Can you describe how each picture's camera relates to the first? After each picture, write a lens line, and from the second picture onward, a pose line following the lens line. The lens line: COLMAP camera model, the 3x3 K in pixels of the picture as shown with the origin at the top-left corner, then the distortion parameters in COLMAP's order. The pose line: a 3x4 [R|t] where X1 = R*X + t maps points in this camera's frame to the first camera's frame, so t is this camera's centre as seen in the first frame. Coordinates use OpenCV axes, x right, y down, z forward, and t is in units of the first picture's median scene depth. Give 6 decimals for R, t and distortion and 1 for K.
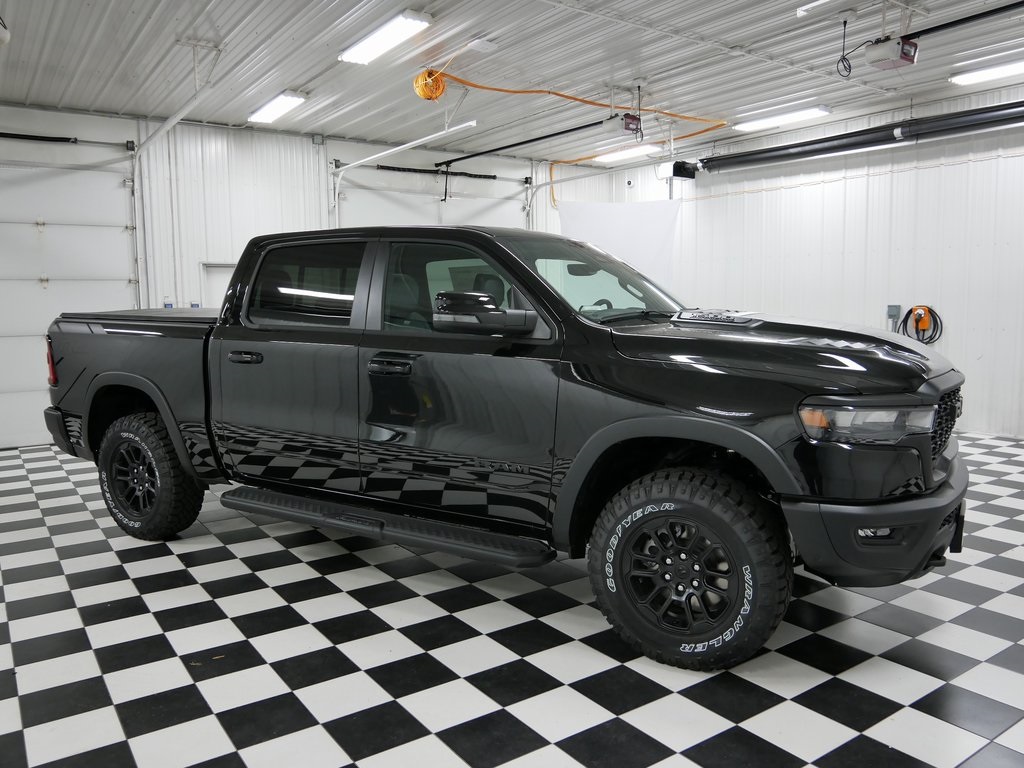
lens RADIAL K [[800.7, 0, 516.0], [0, 800.7, 380.1], [0, 0, 1]] dist [-0.017687, 0.011710]
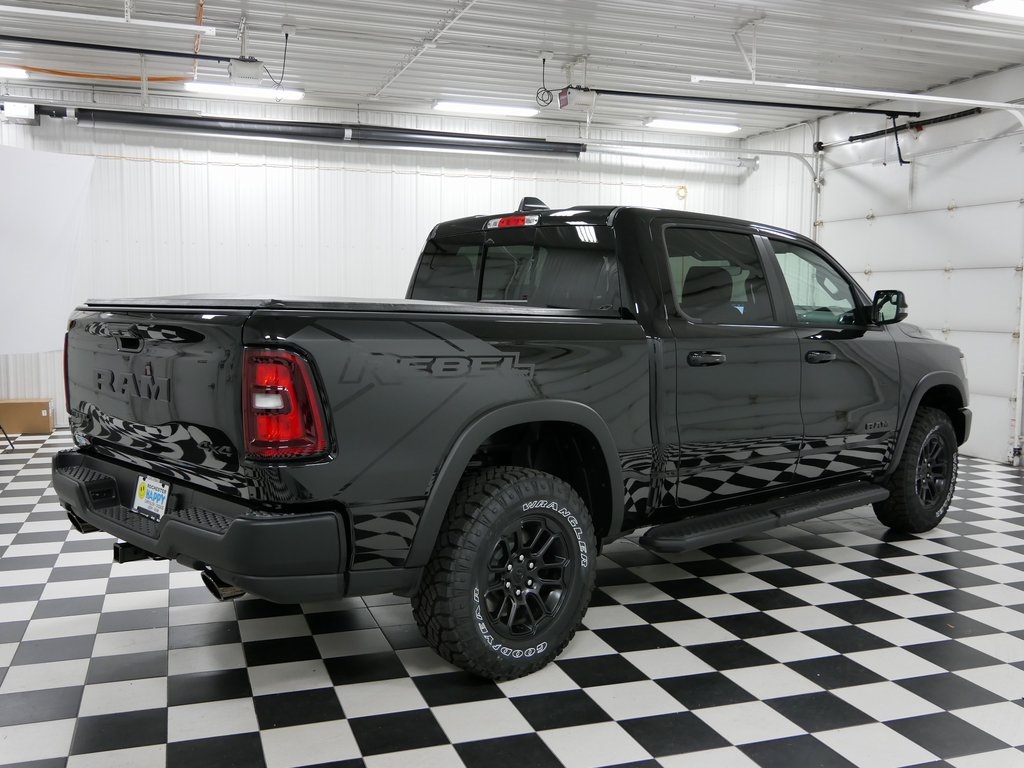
lens RADIAL K [[985.1, 0, 511.9], [0, 985.1, 377.6], [0, 0, 1]] dist [-0.012231, 0.000000]
pose [[0.273587, -0.069075, 0.959364, -0.716406], [0.085997, 0.995180, 0.047129, -0.039237], [-0.957995, 0.069609, 0.278209, 0.473210]]
